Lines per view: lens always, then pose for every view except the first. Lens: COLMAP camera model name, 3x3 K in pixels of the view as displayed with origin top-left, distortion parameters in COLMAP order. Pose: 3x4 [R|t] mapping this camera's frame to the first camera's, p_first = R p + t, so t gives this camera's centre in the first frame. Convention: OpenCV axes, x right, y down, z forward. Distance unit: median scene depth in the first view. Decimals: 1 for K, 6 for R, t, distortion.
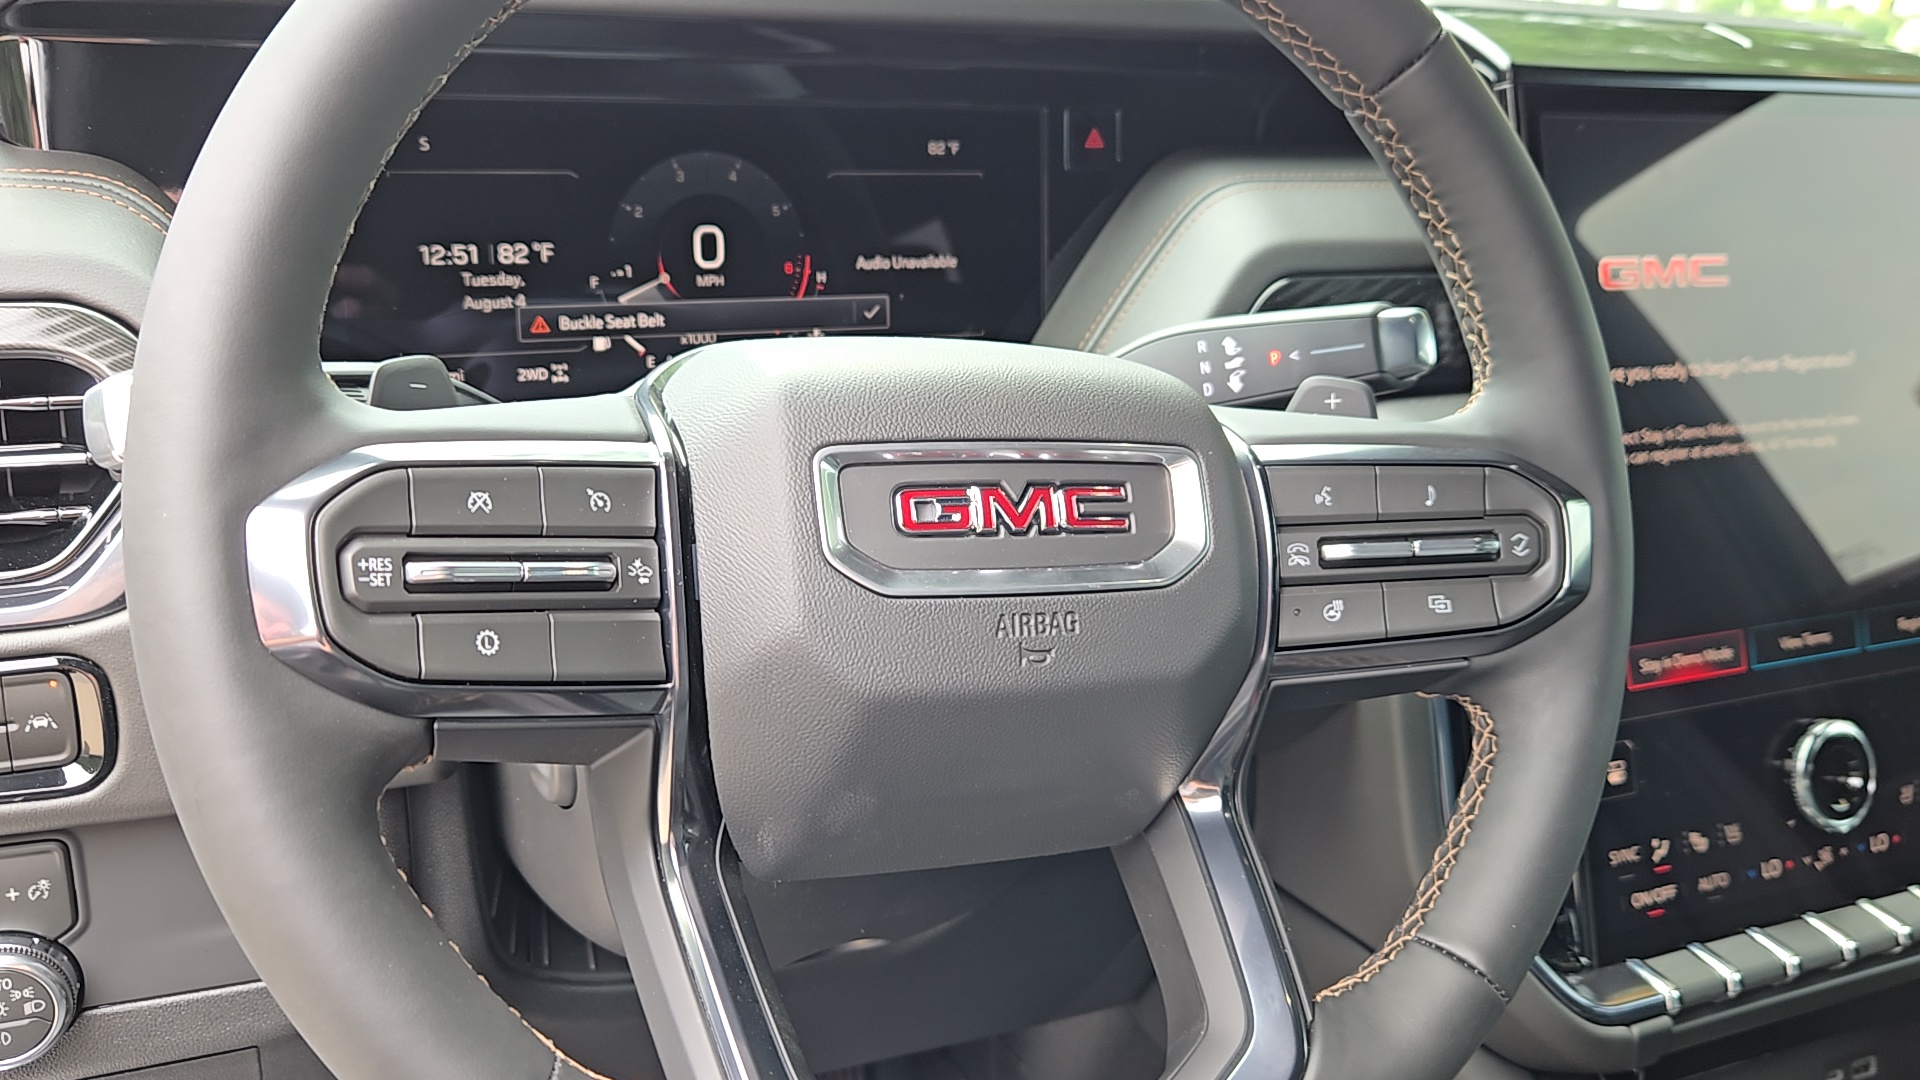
lens RADIAL K [[1620.1, 0, 968.2], [0, 1620.1, 539.9], [0, 0, 1]] dist [0.018329, -0.018432]
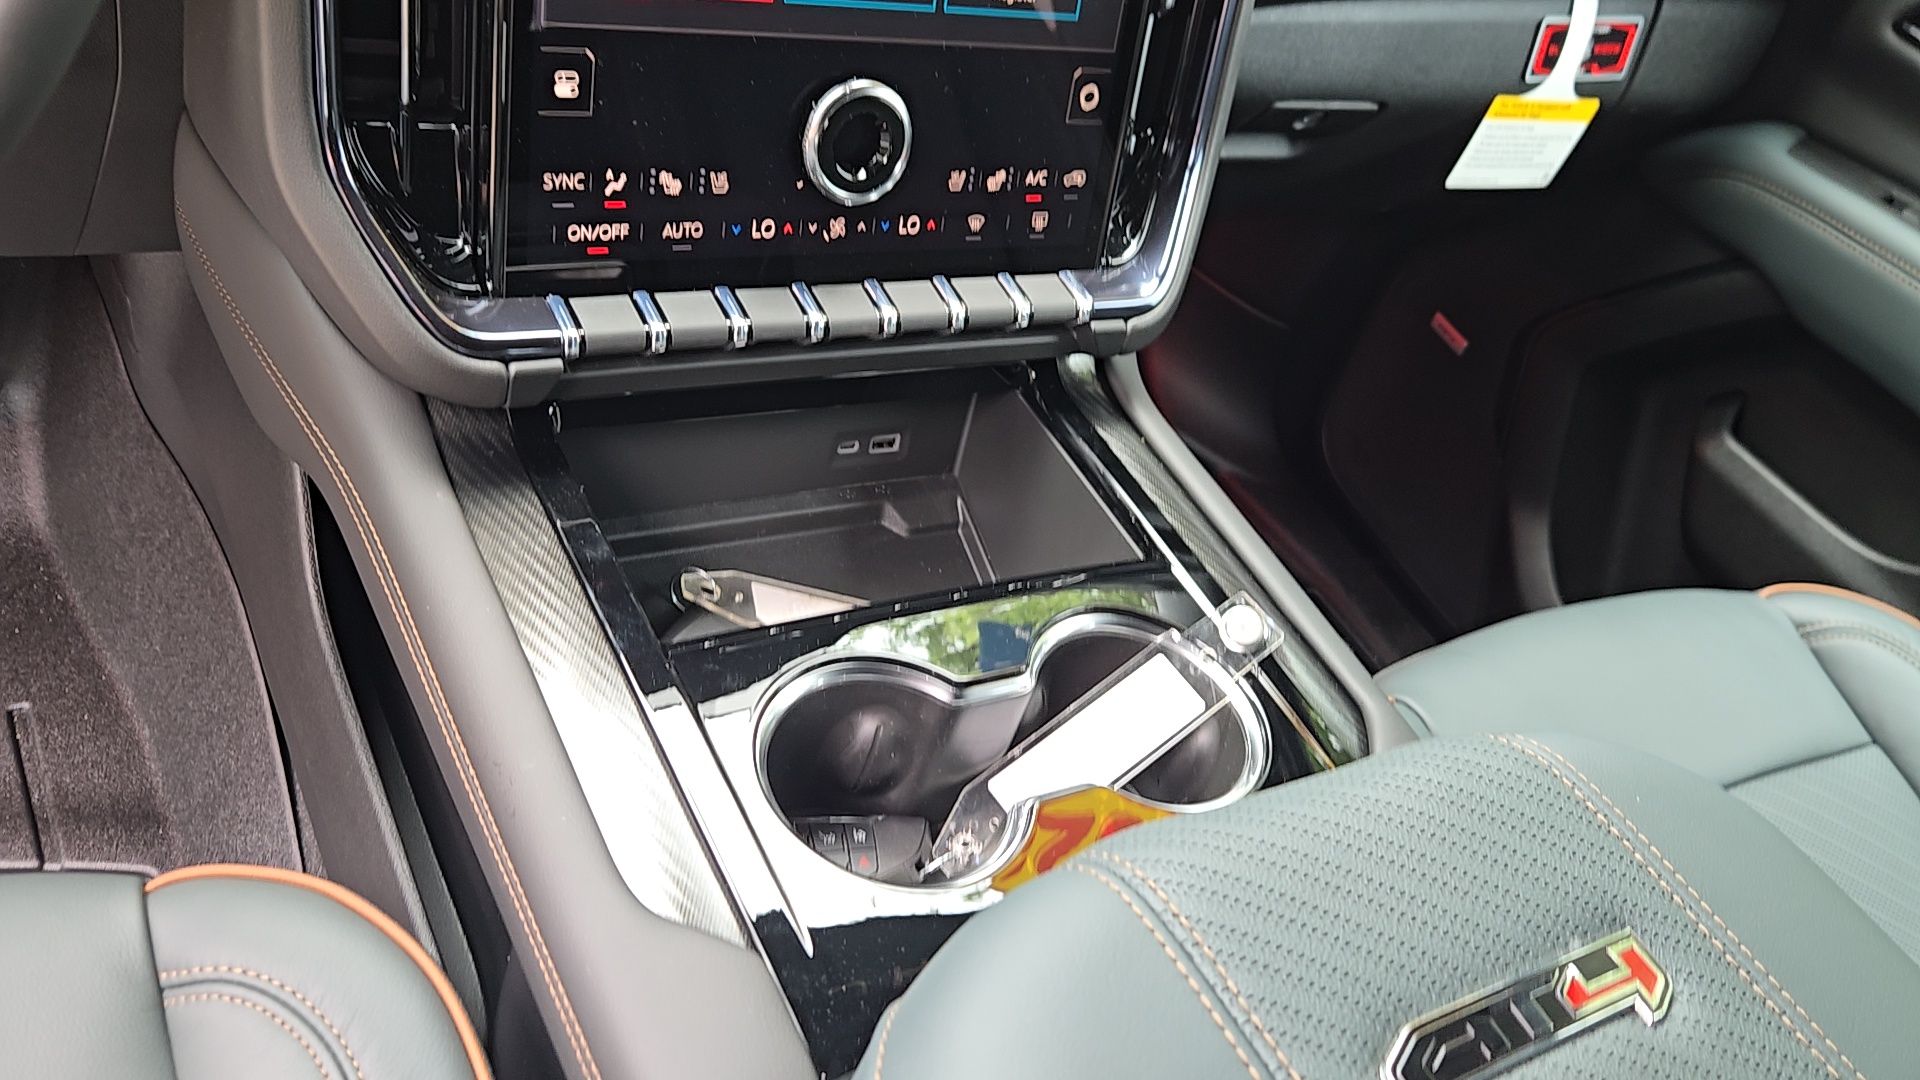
lens RADIAL K [[1620.1, 0, 960.0], [0, 1620.1, 532.1], [0, 0, 1]] dist [0.018329, -0.018432]
pose [[0.958974, 0.140502, 0.246227, 0.409204], [-0.230250, 0.892719, 0.387346, -0.024548], [-0.165389, -0.428149, 0.888446, 0.102193]]
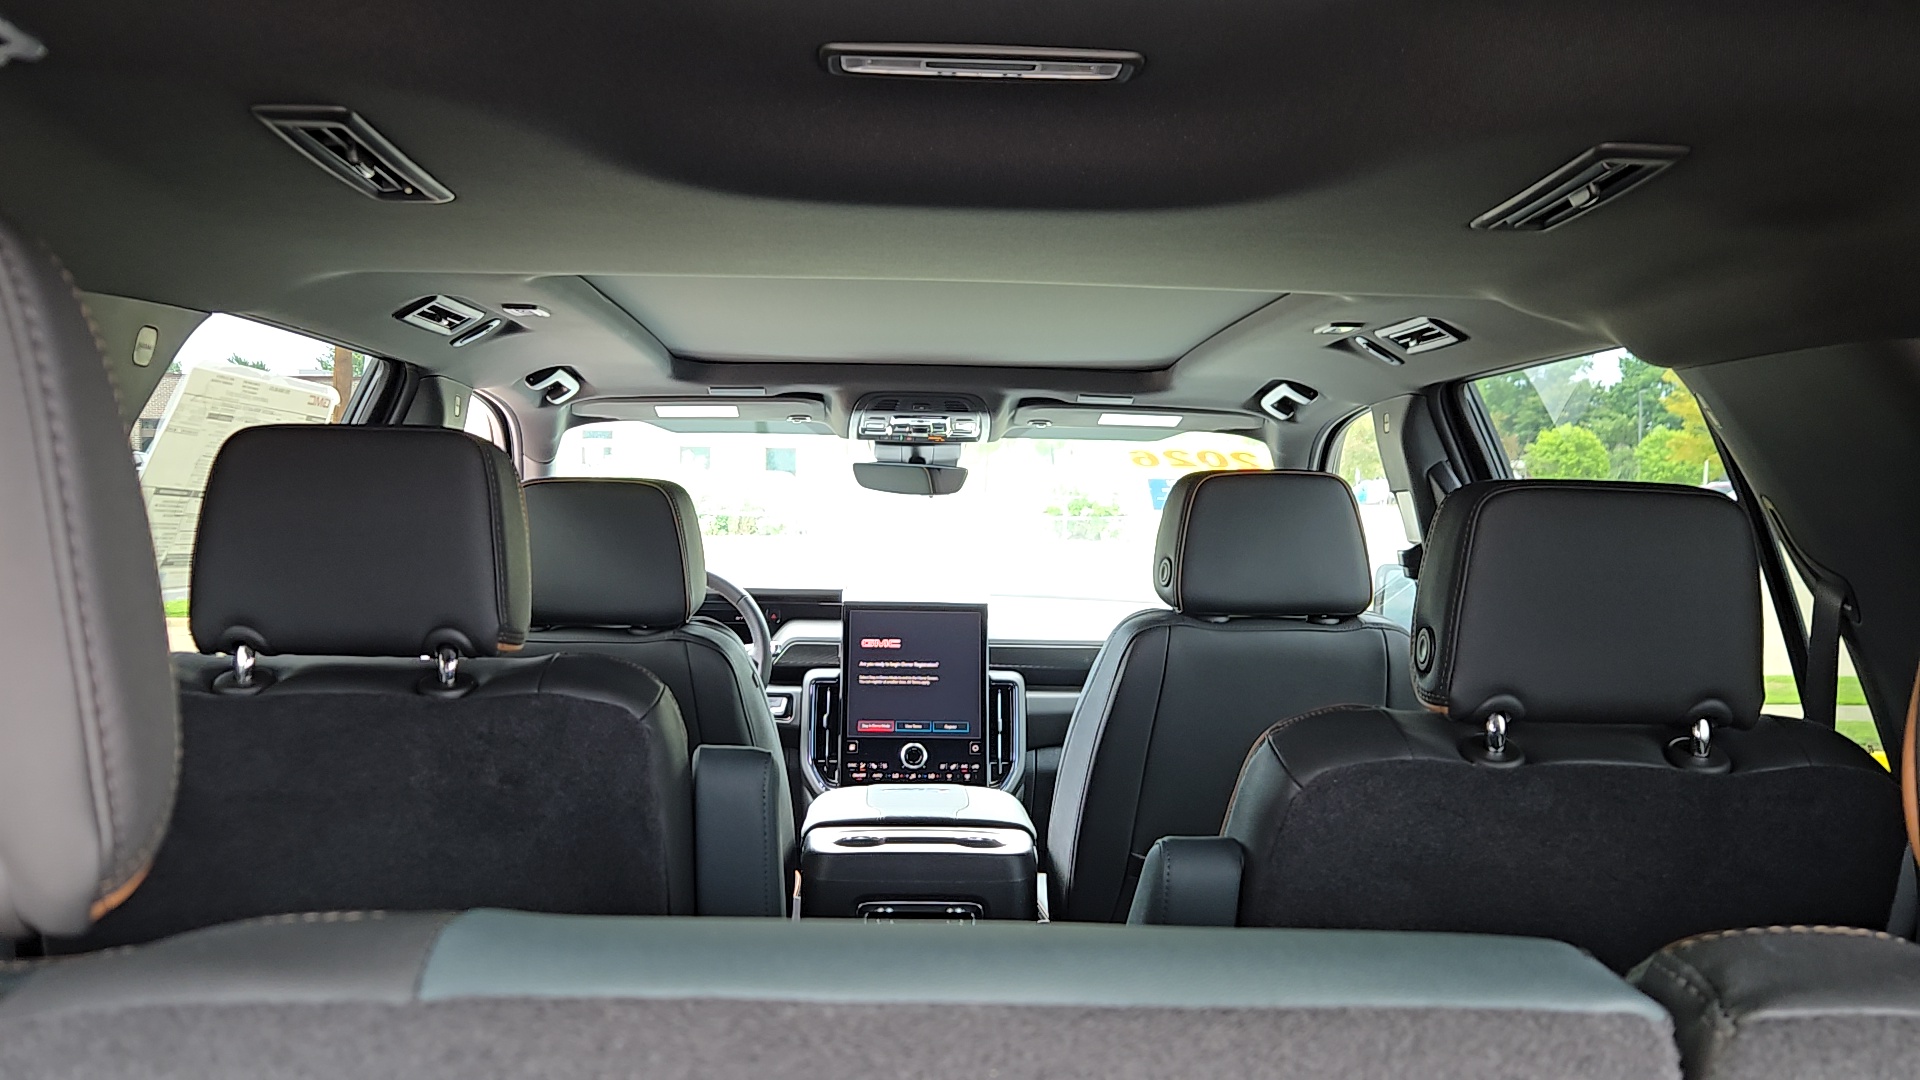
lens RADIAL K [[1620.1, 0, 977.6], [0, 1620.1, 551.4], [0, 0, 1]] dist [0.018329, -0.018432]
pose [[0.929732, -0.025109, -0.367380, 2.387470], [-0.087002, 0.954448, -0.285410, 0.877433], [0.357812, 0.297318, 0.885197, -3.065463]]
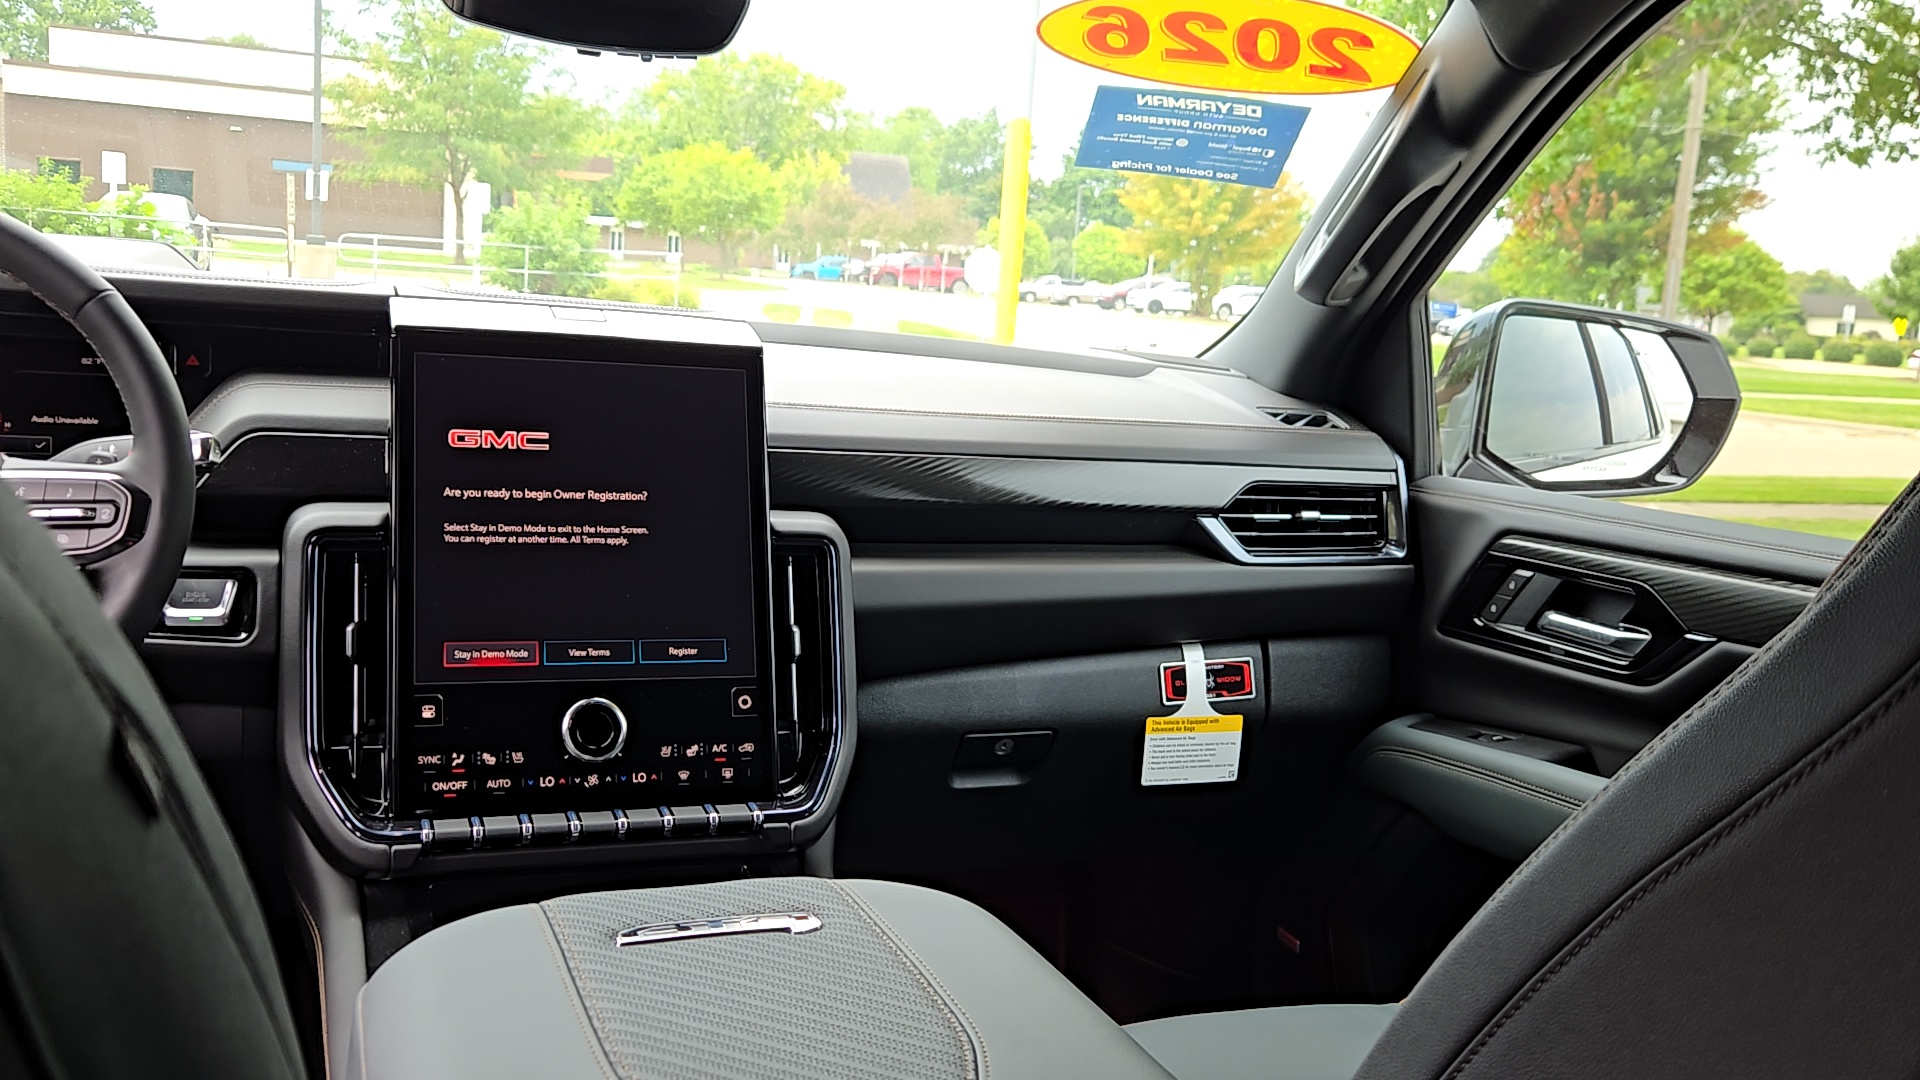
lens RADIAL K [[1620.1, 0, 955.2], [0, 1620.1, 535.6], [0, 0, 1]] dist [0.018329, -0.018432]
pose [[0.998635, 0.027537, -0.044381, 1.017133], [-0.035106, 0.983044, -0.179980, 0.245834], [0.038673, 0.181293, 0.982669, -0.729804]]
